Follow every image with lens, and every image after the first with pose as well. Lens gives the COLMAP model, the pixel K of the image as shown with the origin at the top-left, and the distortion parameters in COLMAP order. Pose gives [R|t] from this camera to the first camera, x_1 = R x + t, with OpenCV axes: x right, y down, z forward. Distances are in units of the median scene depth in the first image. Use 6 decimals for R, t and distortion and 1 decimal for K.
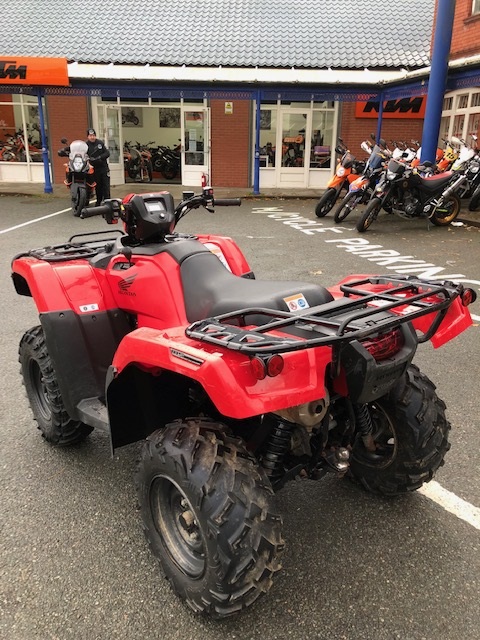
lens RADIAL K [[526.8, 0, 245.7], [0, 526.8, 321.2], [0, 0, 1]] dist [0.025871, -0.014833]
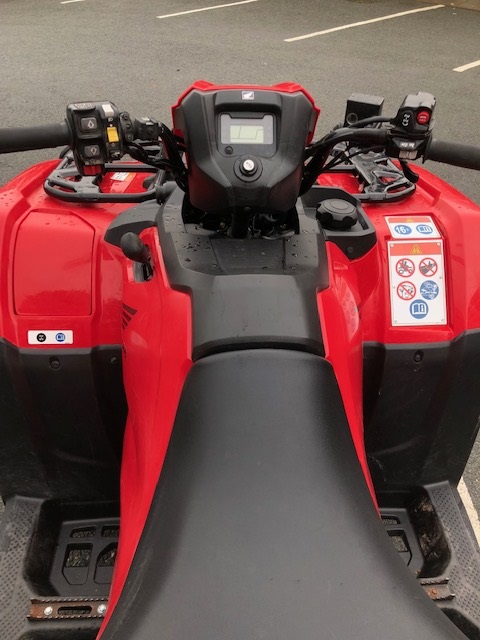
lens RADIAL K [[526.8, 0, 237.8], [0, 526.8, 315.9], [0, 0, 1]] dist [0.025871, -0.014833]
pose [[0.804102, 0.389389, -0.449217, 0.006401], [-0.228571, 0.900049, 0.371034, -0.051518], [0.548794, -0.195671, 0.812735, 0.149953]]
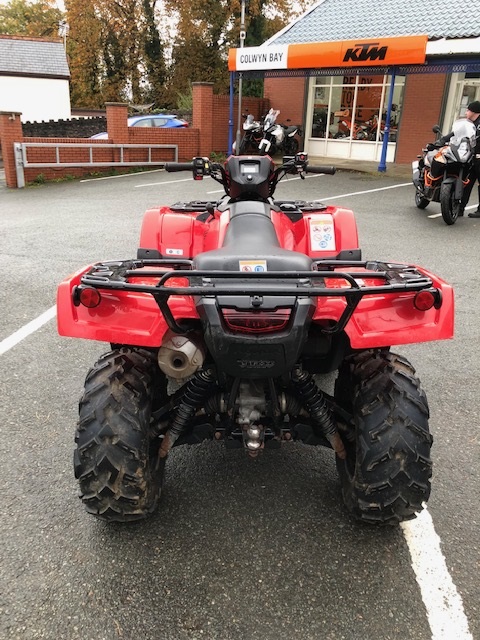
lens RADIAL K [[526.8, 0, 239.3], [0, 526.8, 318.5], [0, 0, 1]] dist [0.025871, -0.014833]
pose [[0.768324, 0.230211, -0.597227, 0.111333], [-0.215806, 0.971617, 0.096894, -0.005355], [0.602582, 0.054439, 0.796198, 0.036301]]
